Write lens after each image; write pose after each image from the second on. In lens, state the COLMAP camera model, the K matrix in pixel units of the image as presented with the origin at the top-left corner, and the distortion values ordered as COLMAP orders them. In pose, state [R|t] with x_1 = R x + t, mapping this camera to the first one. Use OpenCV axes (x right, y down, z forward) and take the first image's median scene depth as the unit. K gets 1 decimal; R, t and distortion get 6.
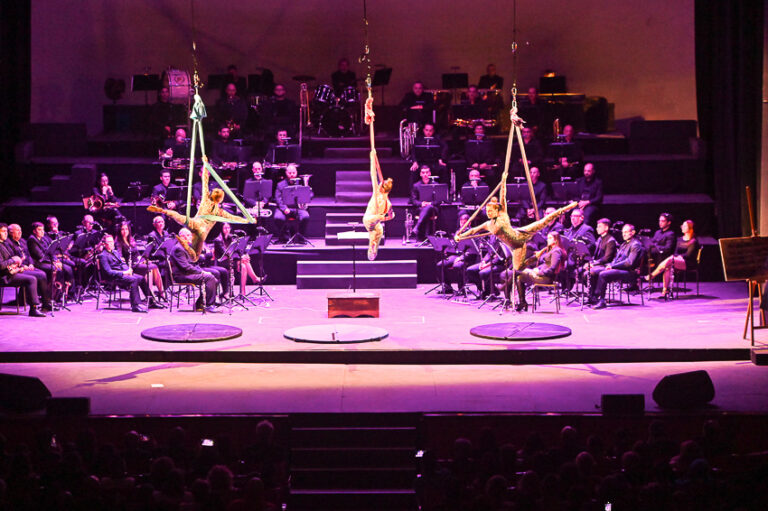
lens RADIAL K [[2443.8, 0, 384.0], [0, 2443.8, 255.5], [0, 0, 1]] dist [0.363240, 0.943814]
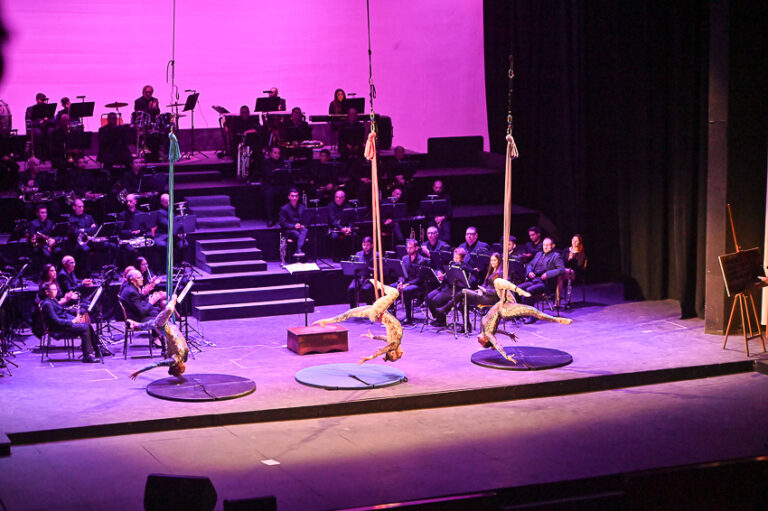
lens RADIAL K [[1750.7, 0, 384.0], [0, 1750.7, 255.5], [0, 0, 1]] dist [-0.098422, -0.470493]
pose [[0.919863, -0.054008, 0.388504, -0.243629], [0.044967, 0.998465, 0.032332, -0.032547], [-0.389654, -0.012272, 0.920880, 0.334865]]
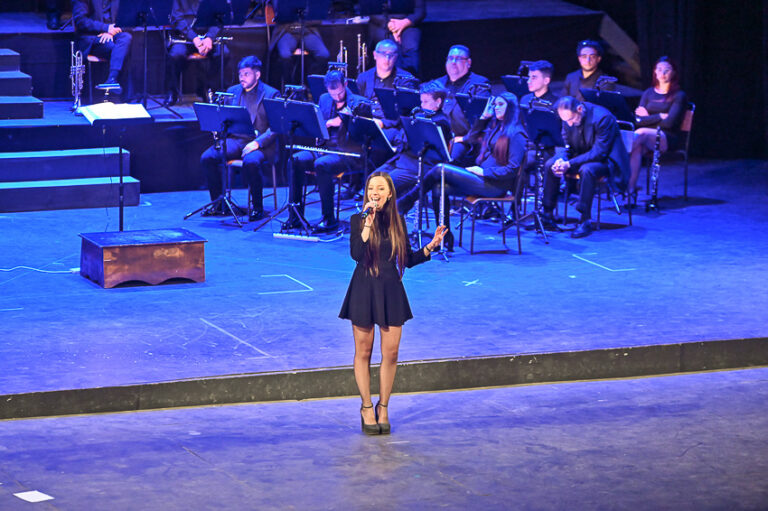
lens RADIAL K [[3623.9, 0, 385.8], [0, 3623.9, 245.3], [0, 0, 1]] dist [1.545420, 7.775284]
pose [[0.912408, -0.049029, 0.406334, -0.249093], [0.022646, 0.997326, 0.069487, -0.029691], [-0.408654, -0.054199, 0.911079, 0.308305]]
